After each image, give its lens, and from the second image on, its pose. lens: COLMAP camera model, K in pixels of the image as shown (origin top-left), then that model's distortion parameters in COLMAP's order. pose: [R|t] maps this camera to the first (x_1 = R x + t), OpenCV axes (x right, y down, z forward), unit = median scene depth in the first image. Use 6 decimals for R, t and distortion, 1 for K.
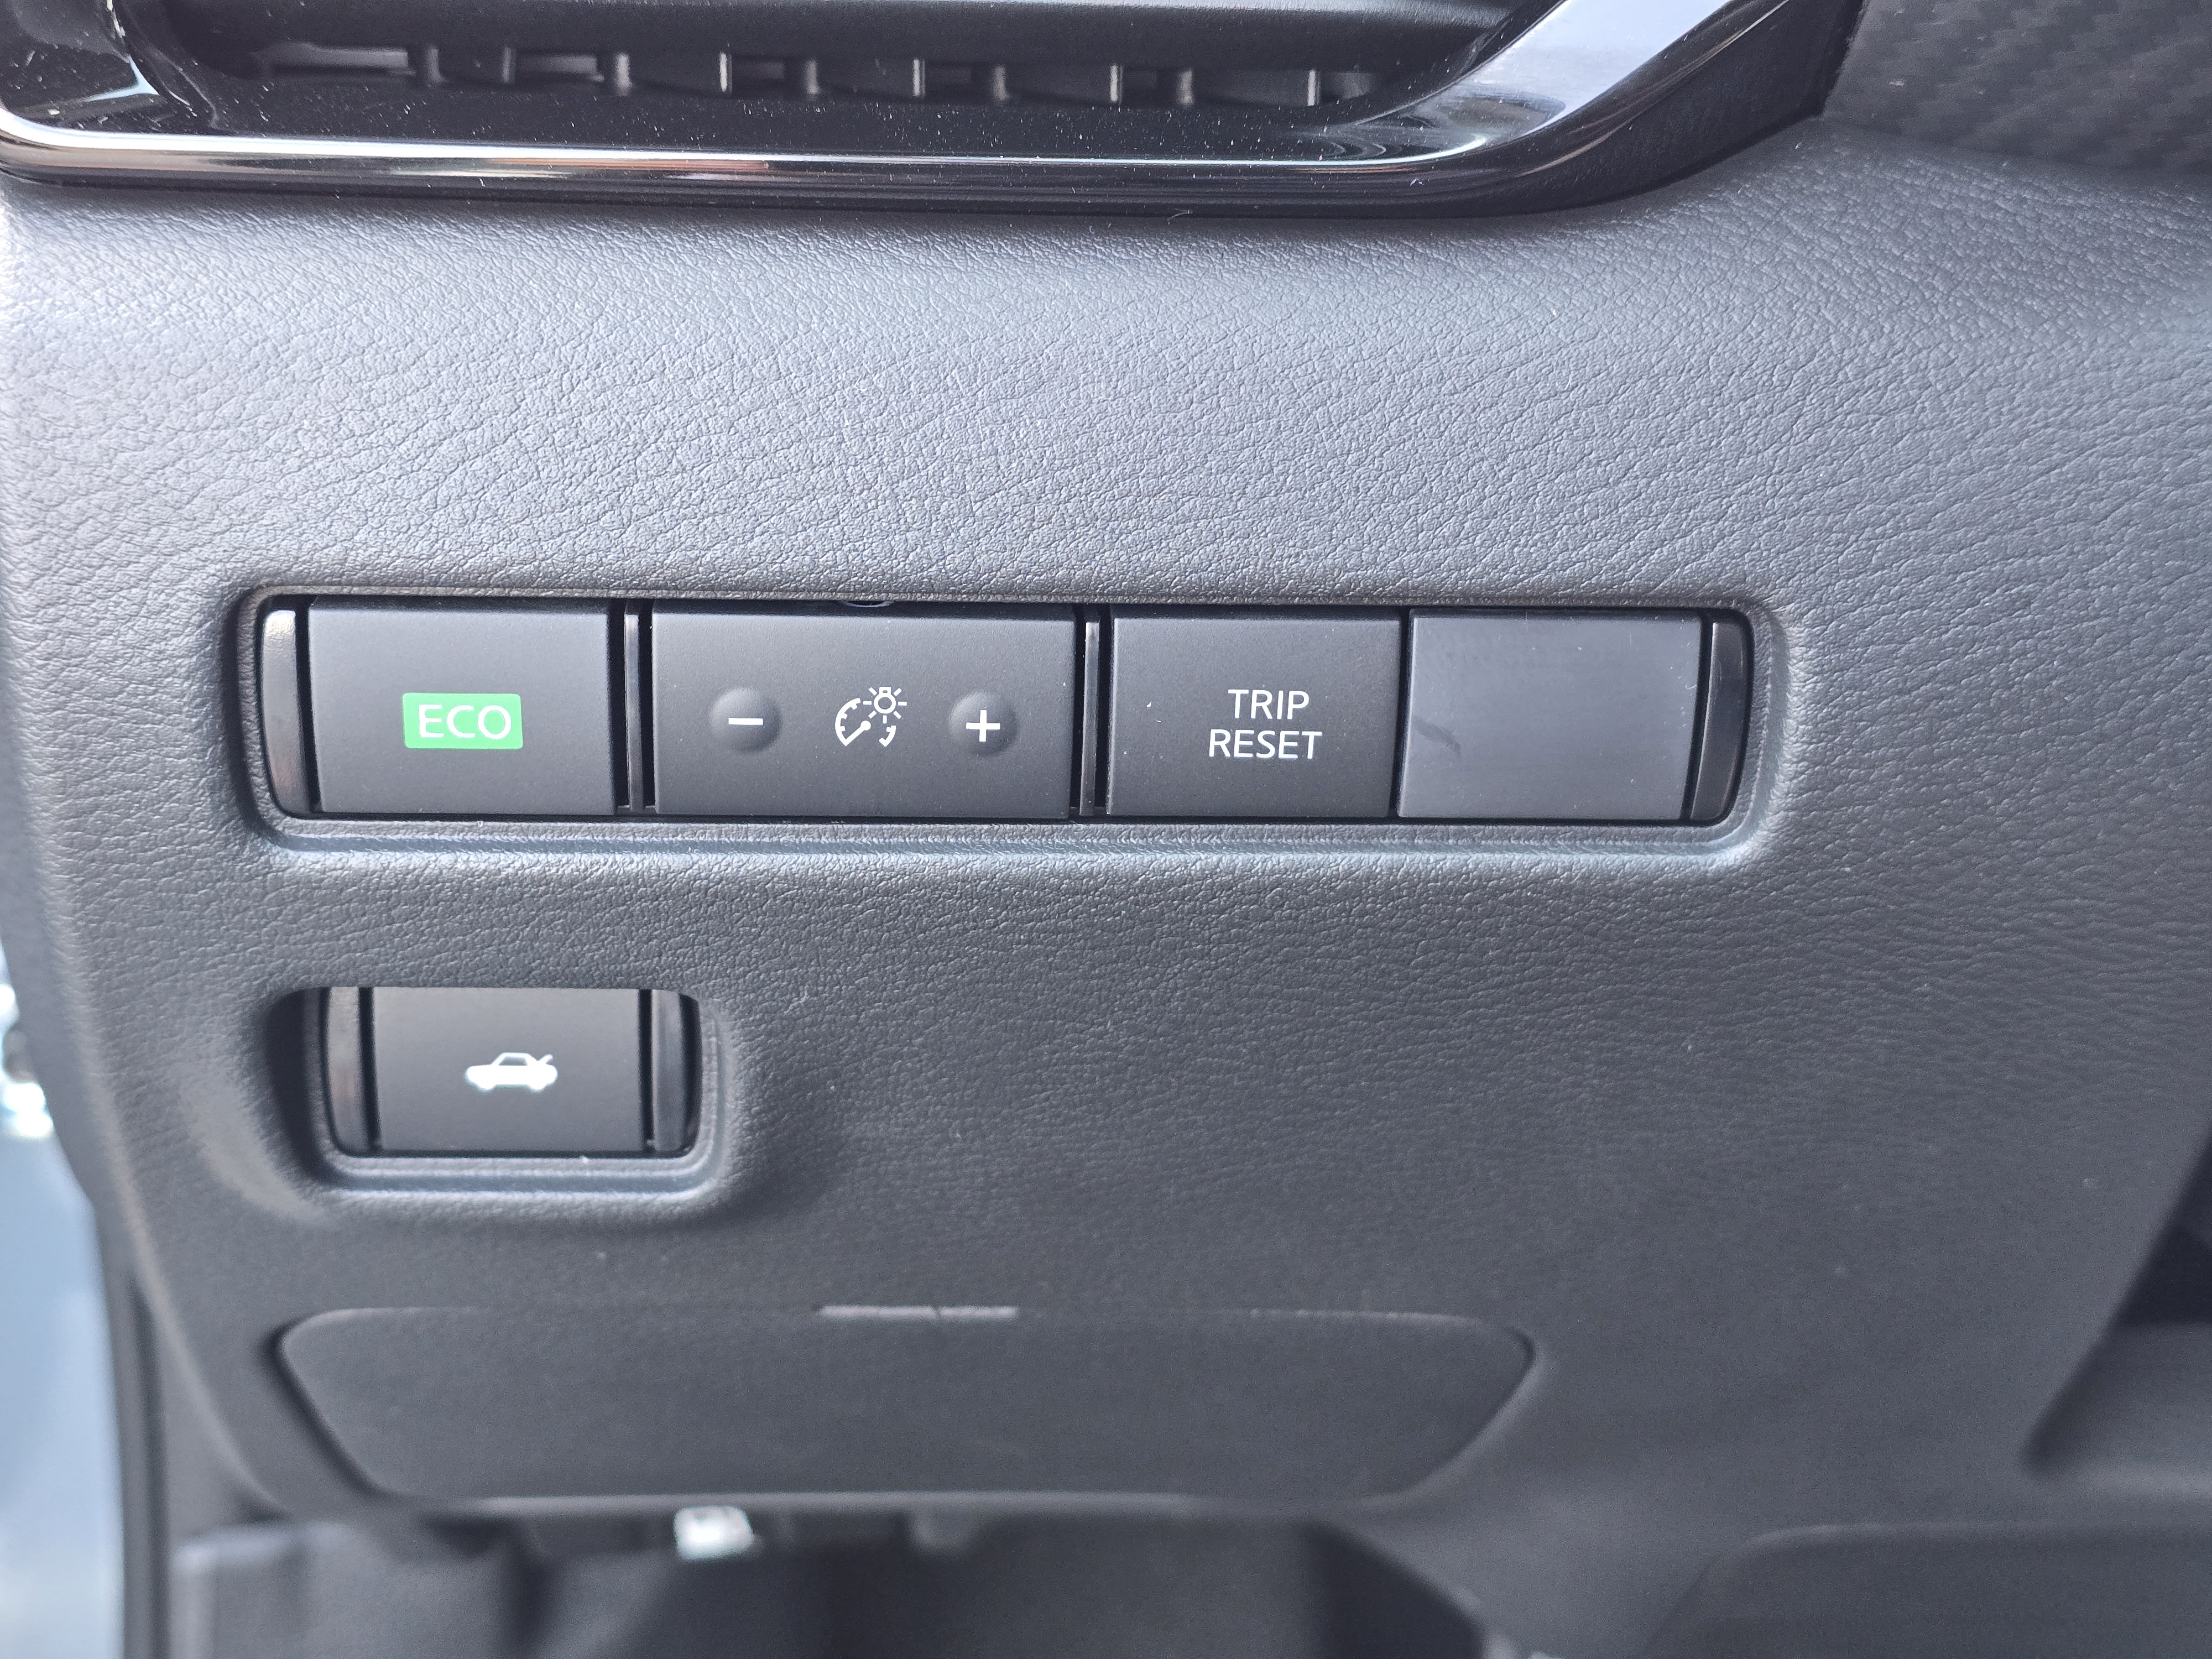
lens RADIAL K [[3068.6, 0, 1096.4], [0, 3068.6, 823.6], [0, 0, 1]] dist [0.175805, -0.607358]
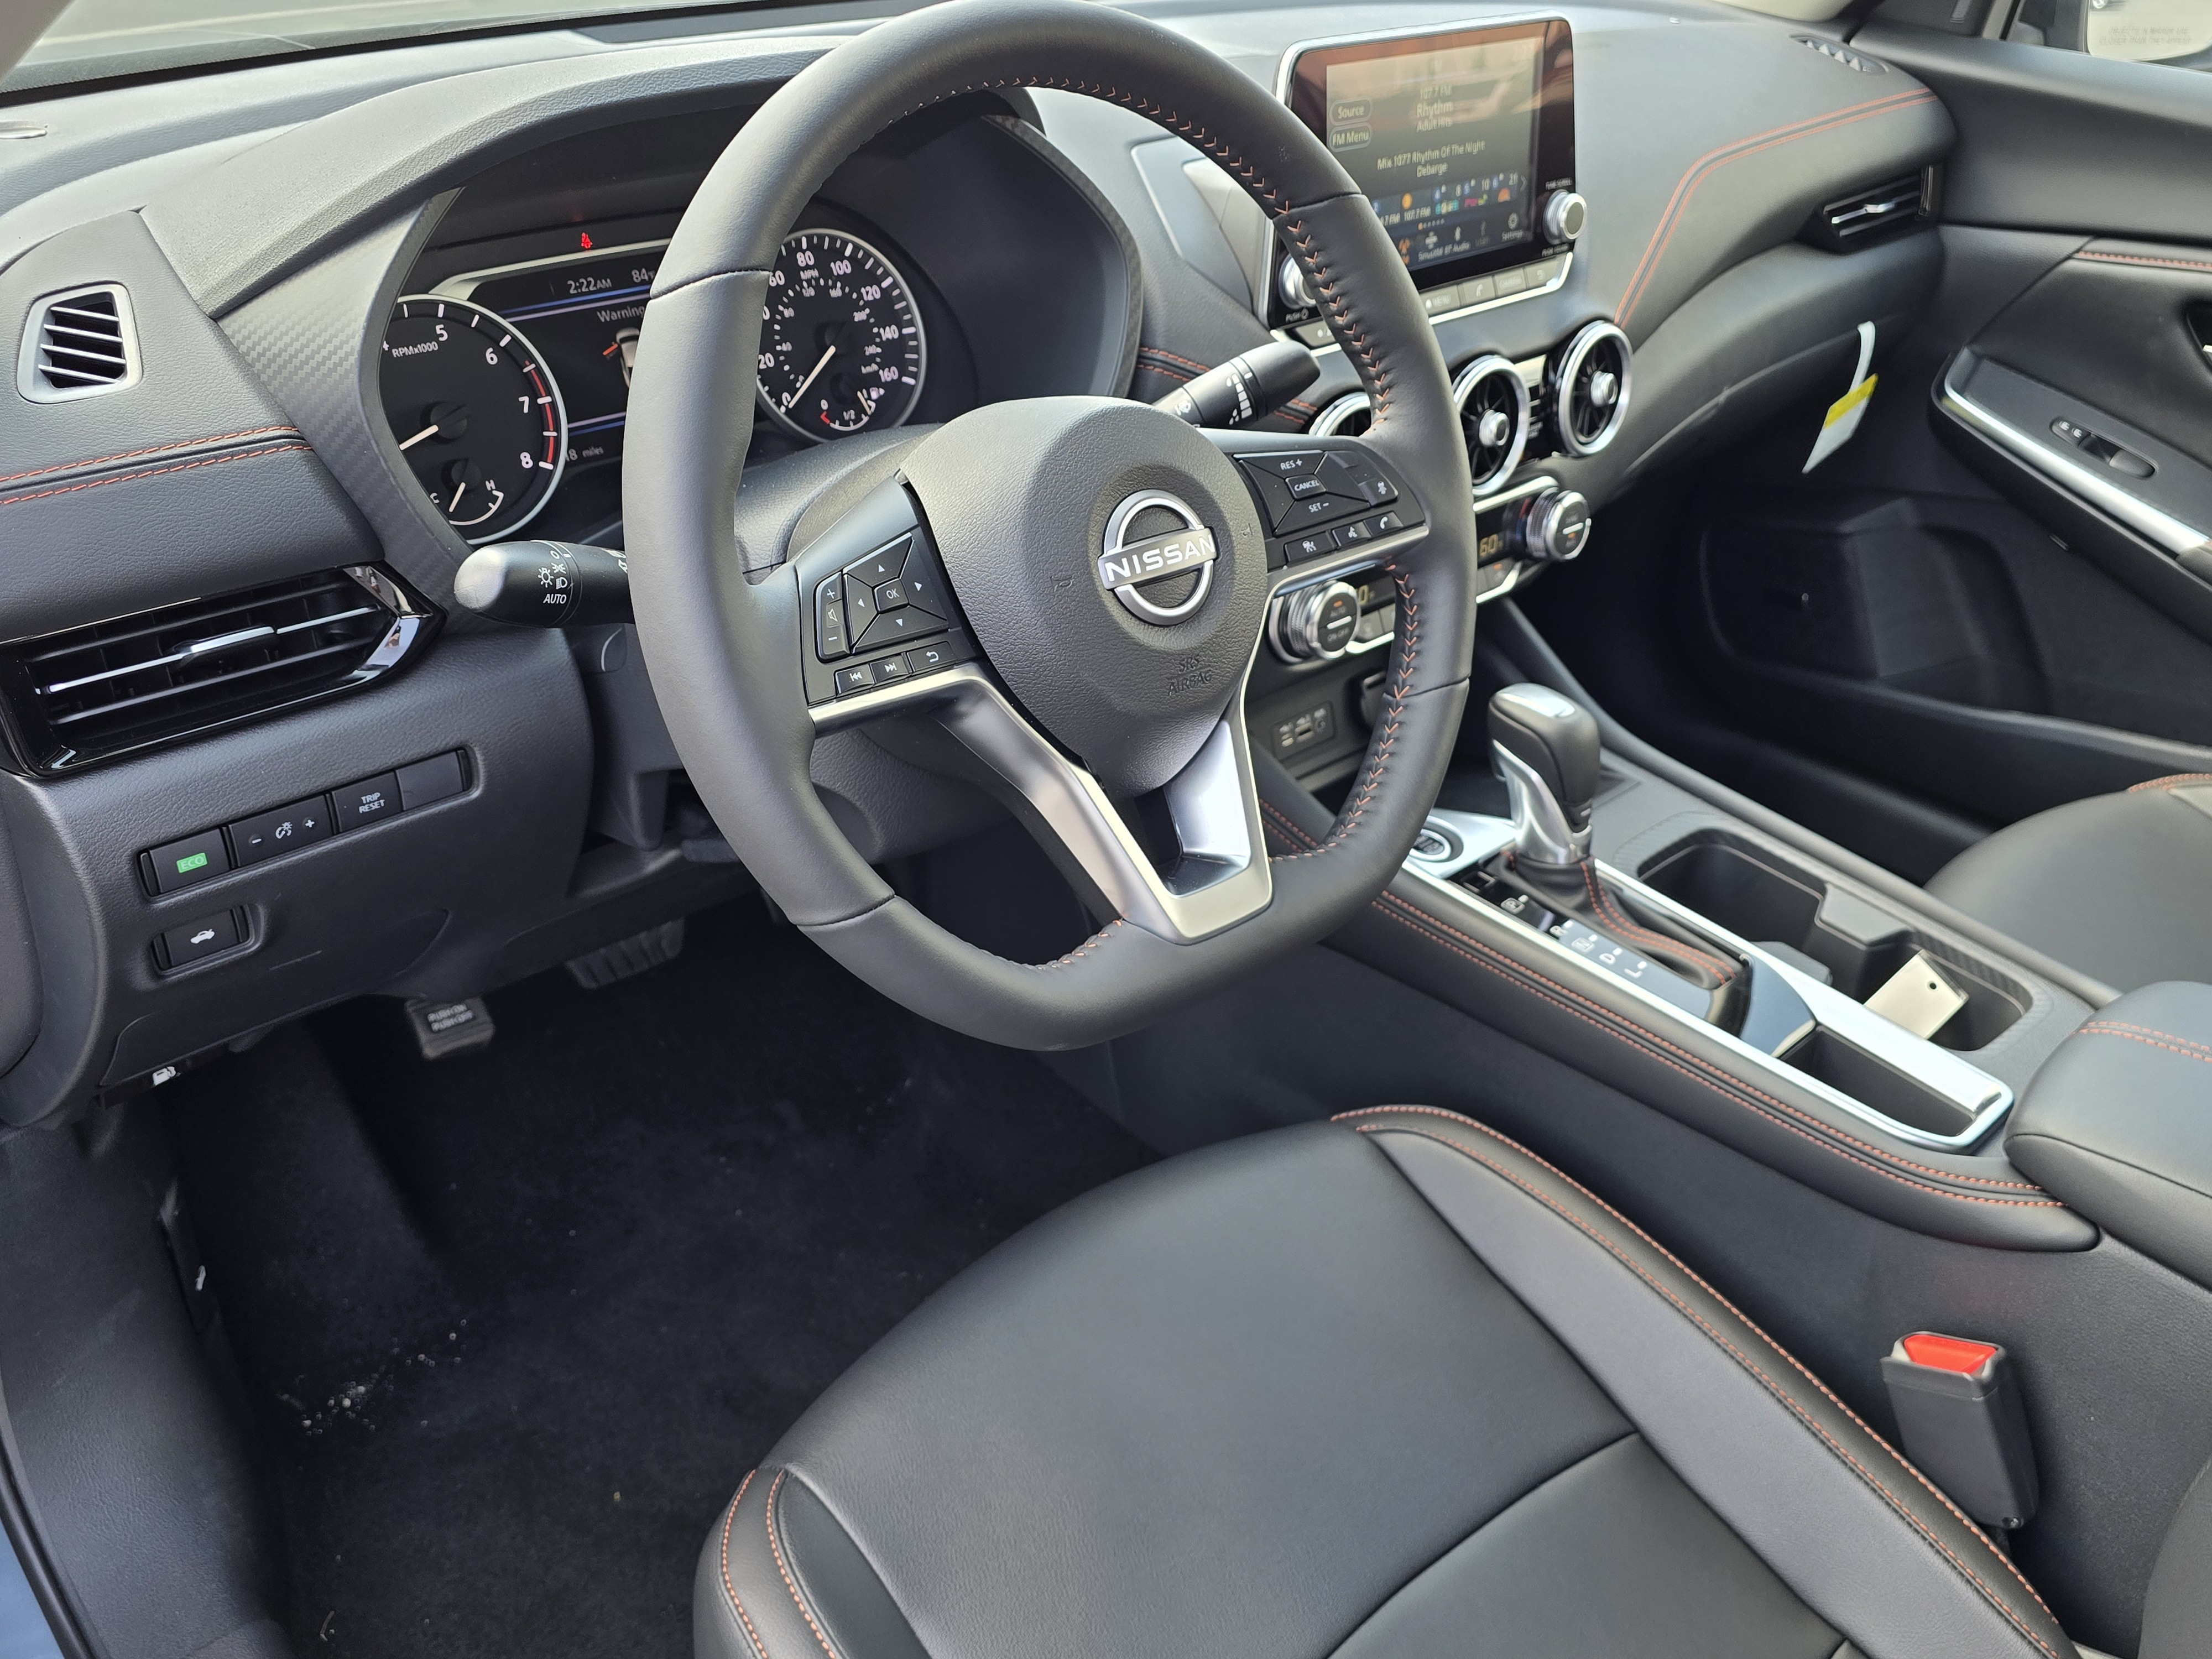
lens RADIAL K [[1838.3, 0, 1107.9], [0, 1838.3, 836.3], [0, 0, 1]] dist [0.045537, -0.066323]
pose [[0.776523, -0.341292, 0.529652, -0.562363], [0.247050, 0.938207, 0.242351, -0.377181], [-0.579636, -0.057340, 0.812856, -1.858941]]
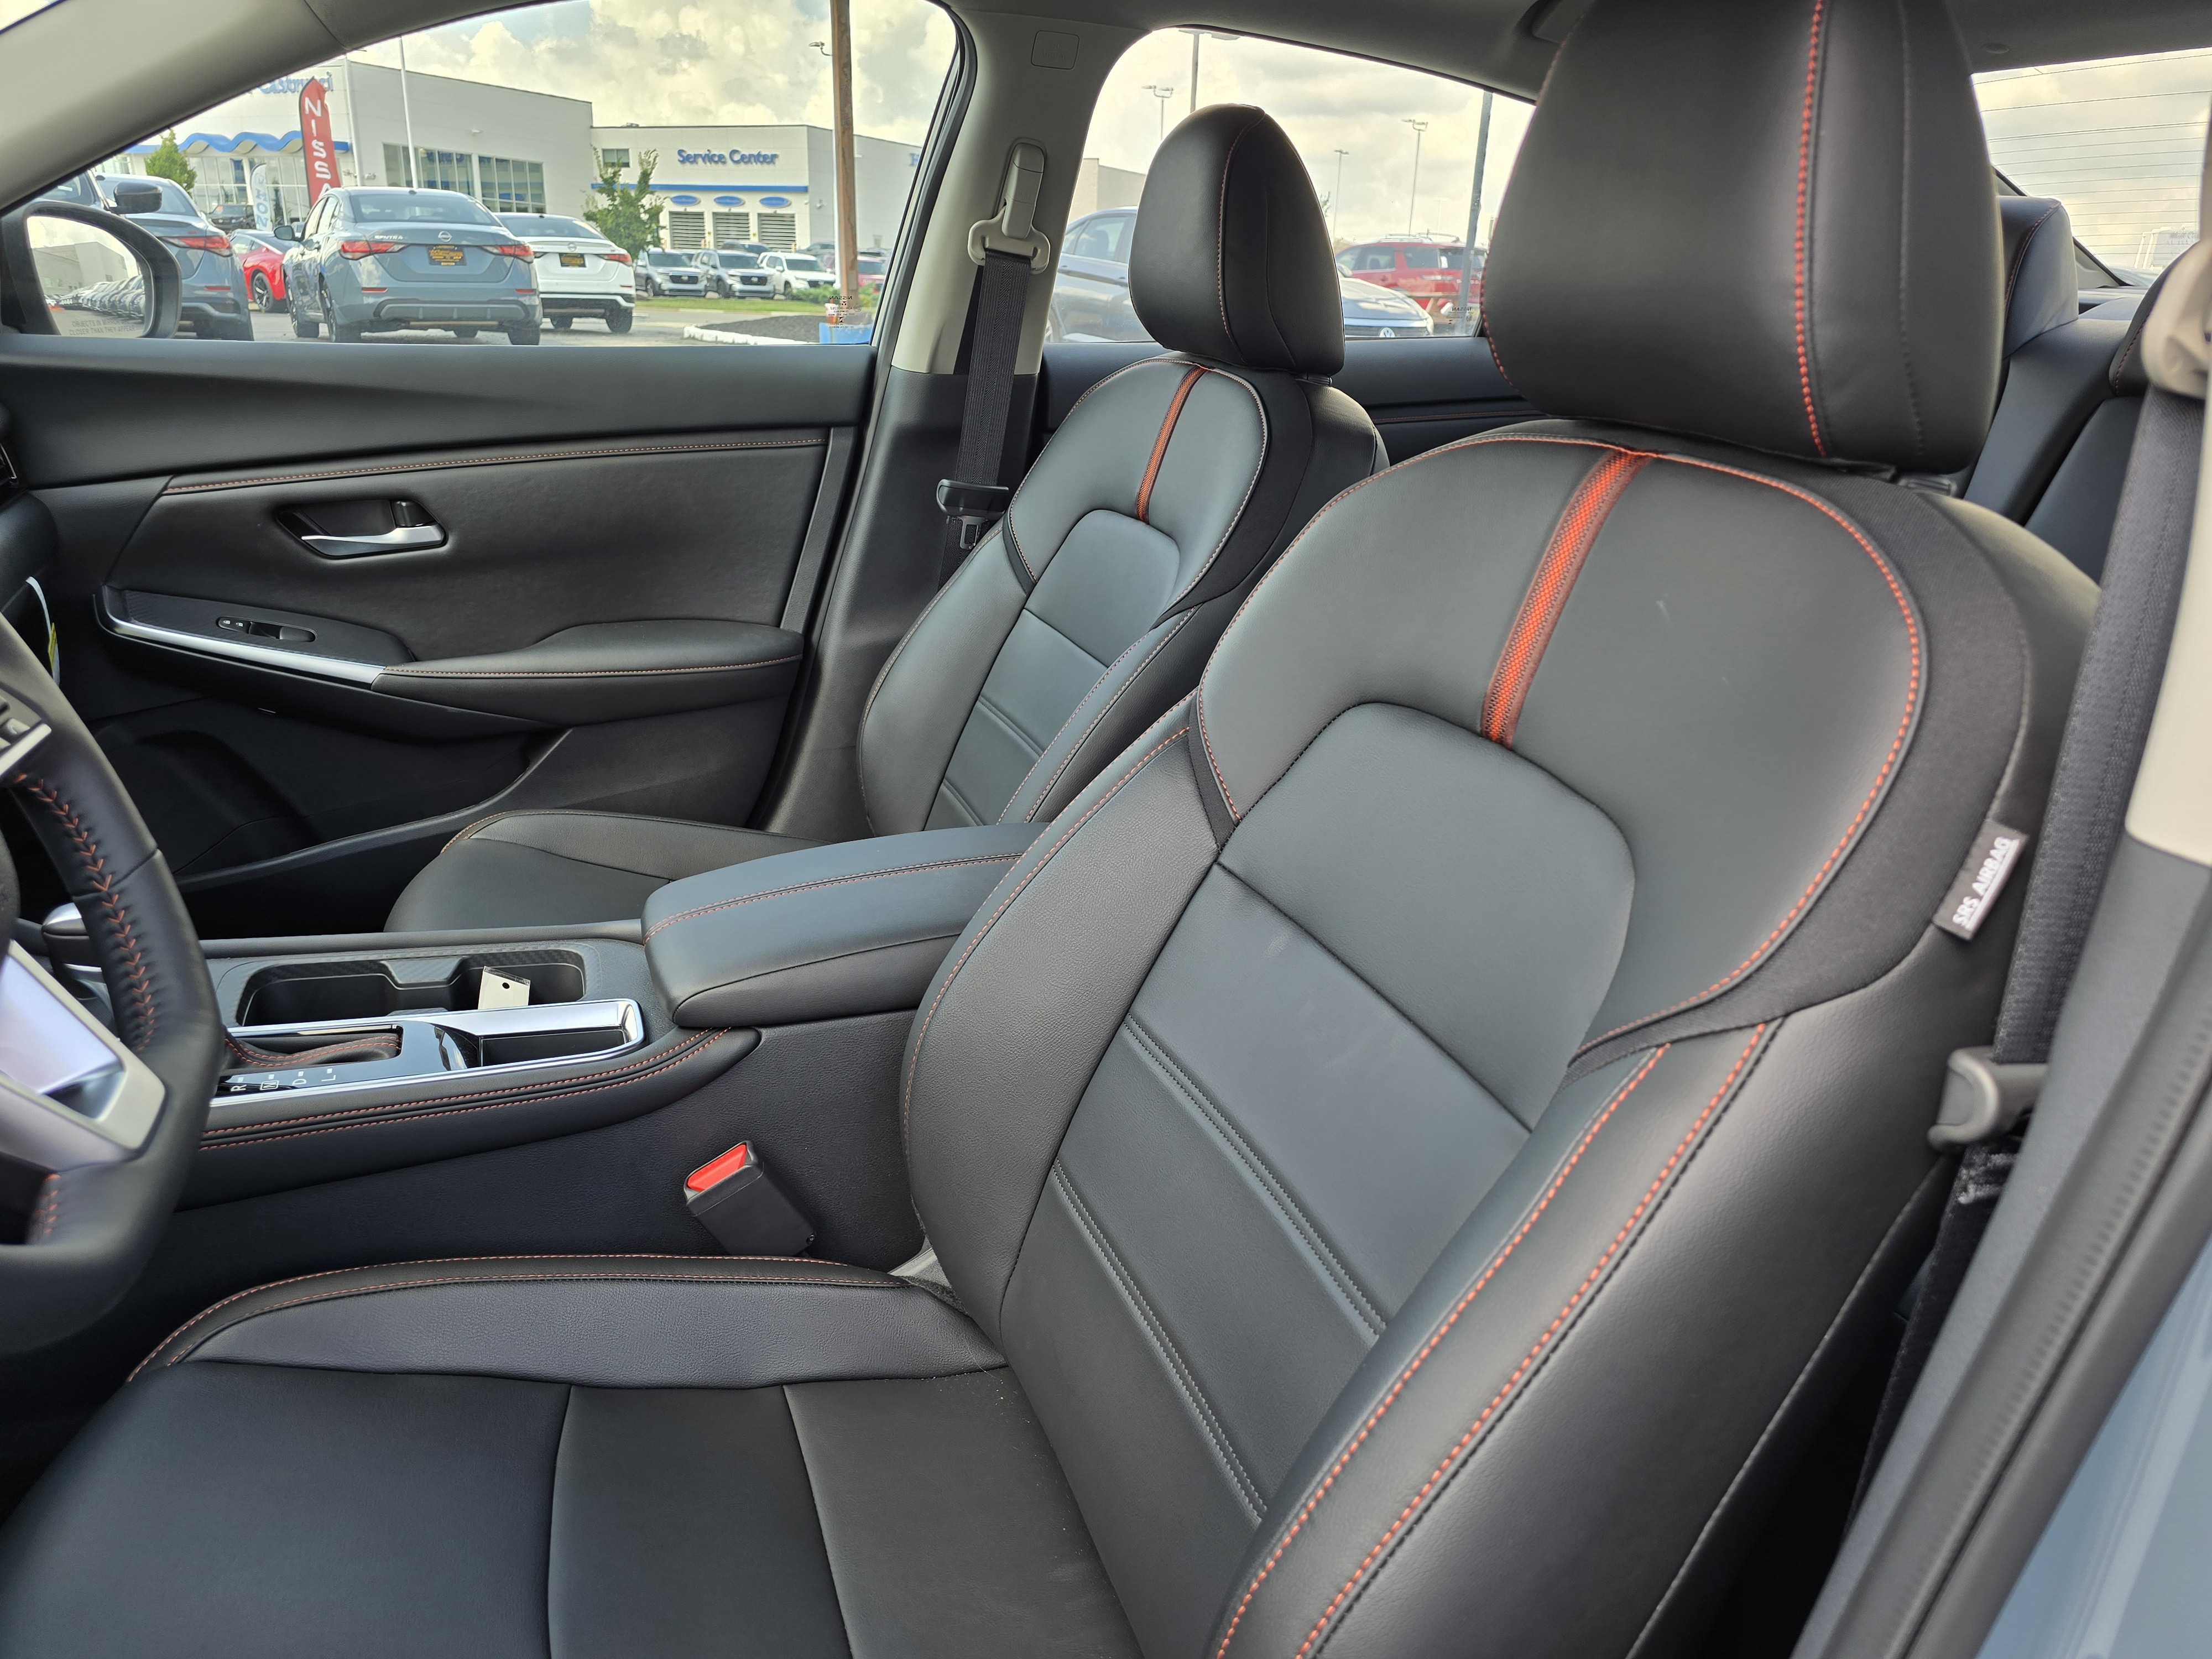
lens RADIAL K [[1496.1, 0, 1109.6], [0, 1496.1, 831.3], [0, 0, 1]] dist [0.042760, -0.049921]
pose [[-0.289547, -0.398035, 0.870477, -1.098693], [0.322804, 0.815547, 0.480292, -0.474209], [-0.901088, 0.420060, -0.107652, -0.945572]]
